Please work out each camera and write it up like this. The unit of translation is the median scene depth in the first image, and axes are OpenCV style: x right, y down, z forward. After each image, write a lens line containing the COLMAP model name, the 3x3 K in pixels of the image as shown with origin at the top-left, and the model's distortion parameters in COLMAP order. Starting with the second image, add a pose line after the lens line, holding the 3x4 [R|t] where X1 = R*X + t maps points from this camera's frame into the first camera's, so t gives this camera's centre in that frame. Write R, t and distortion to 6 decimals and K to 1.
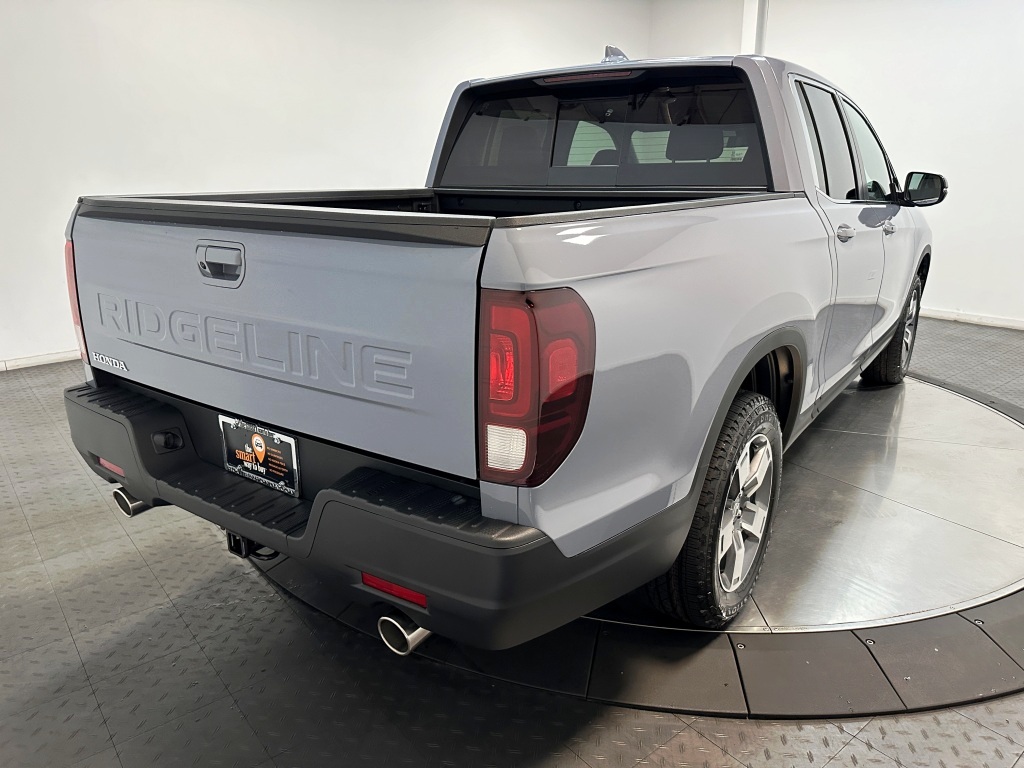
lens RADIAL K [[746.6, 0, 510.0], [0, 746.6, 383.1], [0, 0, 1]] dist [0.063594, -0.010004]
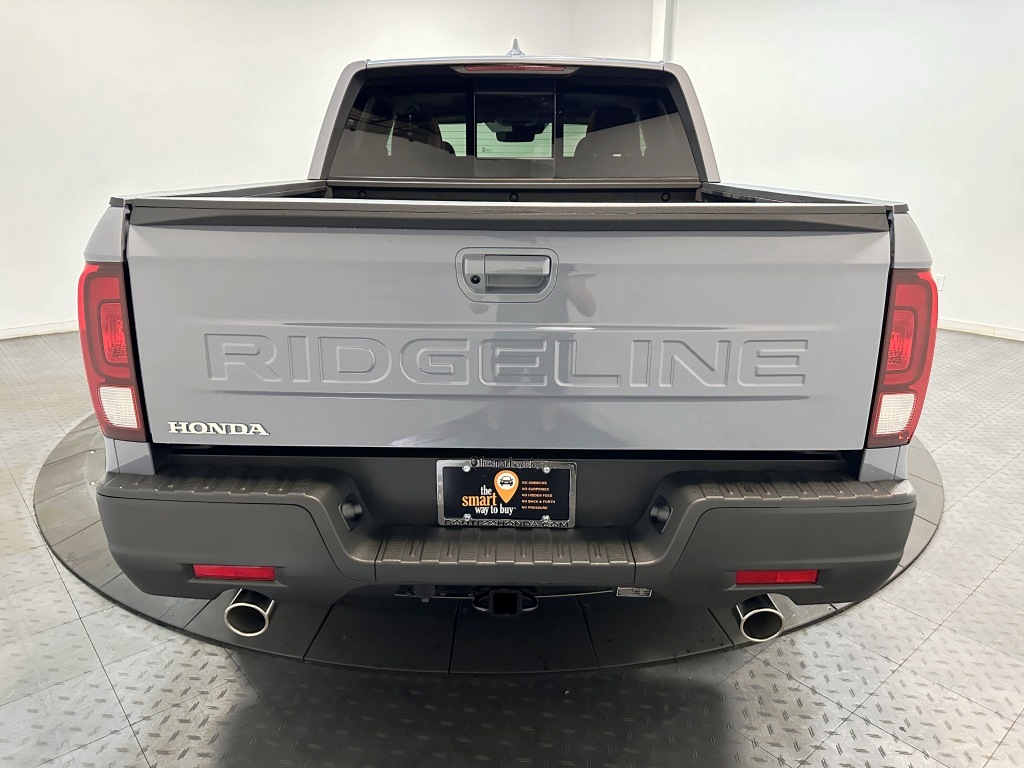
lens RADIAL K [[746.6, 0, 517.0], [0, 746.6, 380.8], [0, 0, 1]] dist [0.063594, -0.010004]
pose [[0.818595, -0.158782, 0.551987, -0.835053], [0.154319, 0.986494, 0.054916, -0.083870], [-0.553252, 0.040228, 0.832042, 0.295942]]
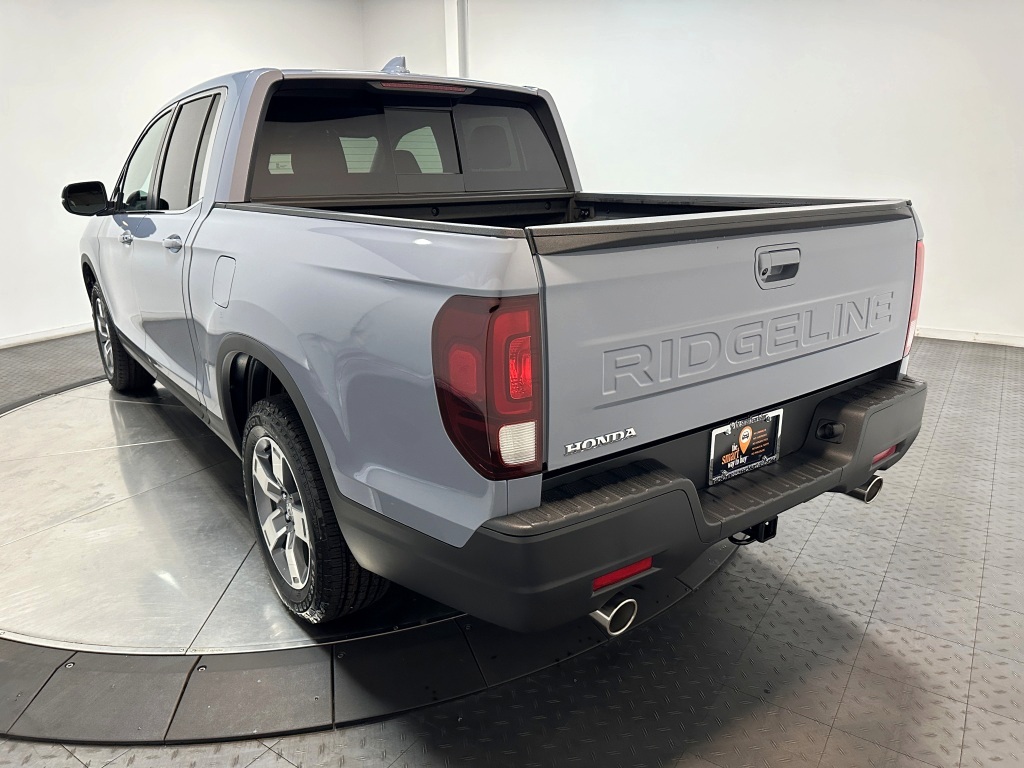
lens RADIAL K [[746.6, 0, 515.4], [0, 746.6, 388.8], [0, 0, 1]] dist [0.063594, -0.010004]
pose [[0.298768, -0.276600, 0.913362, -1.489196], [0.274053, 0.941631, 0.195516, -0.300878], [-0.914129, 0.191896, 0.357132, 0.970755]]
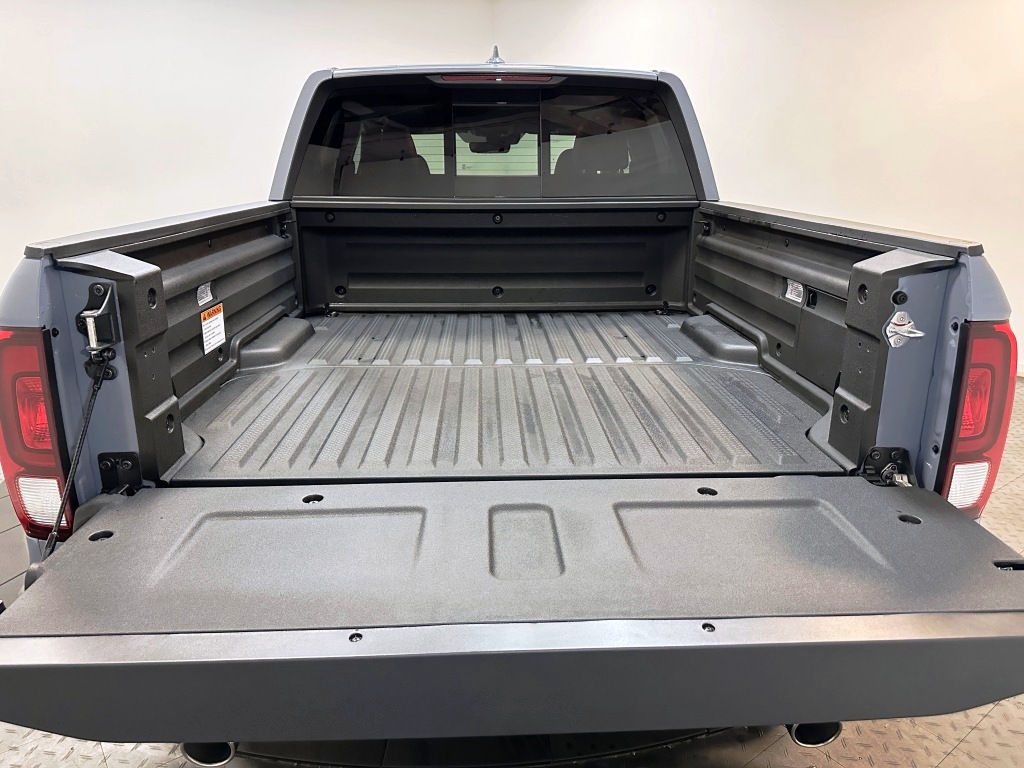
lens RADIAL K [[746.6, 0, 519.5], [0, 746.6, 383.0], [0, 0, 1]] dist [0.063594, -0.010004]
pose [[0.786404, -0.174057, 0.592683, -0.786376], [0.169631, 0.983444, 0.063739, -0.155233], [-0.593965, 0.050413, 0.802910, 0.432727]]
